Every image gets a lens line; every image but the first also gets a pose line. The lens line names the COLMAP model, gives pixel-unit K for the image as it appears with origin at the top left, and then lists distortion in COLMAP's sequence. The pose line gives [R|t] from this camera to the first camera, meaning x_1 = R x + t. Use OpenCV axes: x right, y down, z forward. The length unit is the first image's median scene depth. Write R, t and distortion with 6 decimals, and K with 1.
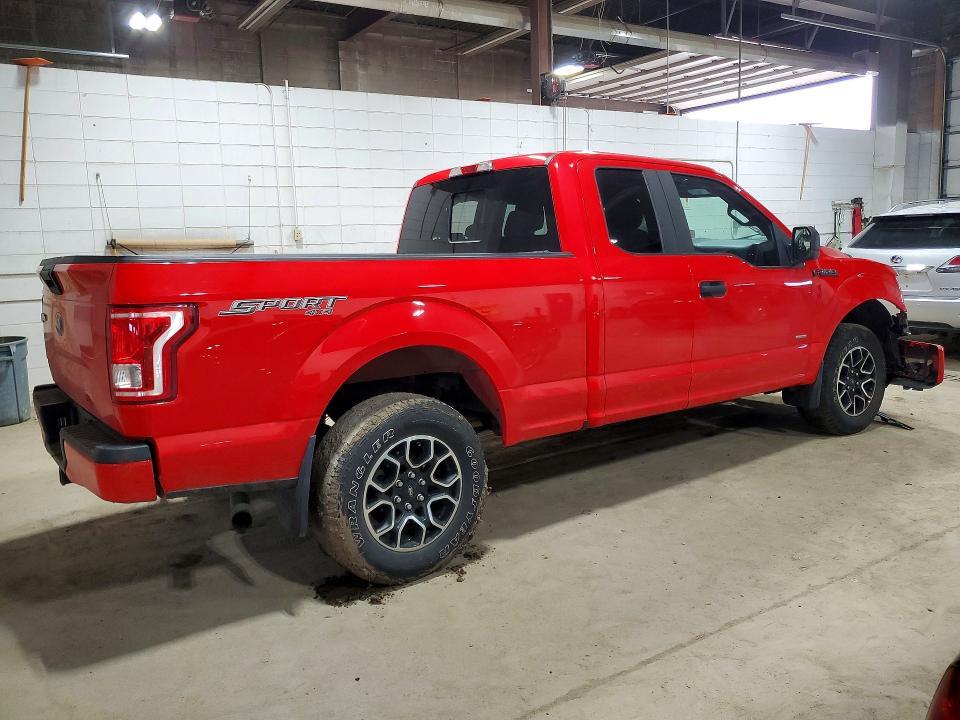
lens RADIAL K [[763.5, 0, 476.4], [0, 763.5, 357.4], [0, 0, 1]] dist [0.005916, 0.020739]
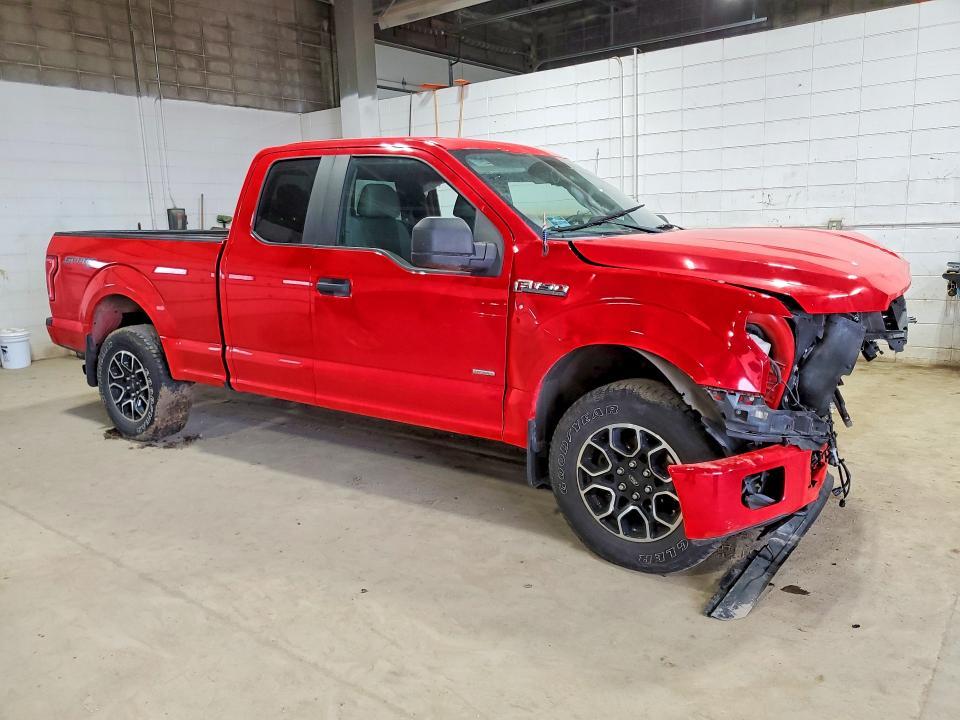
lens RADIAL K [[763.5, 0, 475.4], [0, 763.5, 361.2], [0, 0, 1]] dist [0.005916, 0.020739]
pose [[0.315093, 0.199031, -0.927956, 1.162469], [-0.125523, 0.977913, 0.167124, -0.168233], [0.940723, 0.063820, 0.333117, 0.810661]]
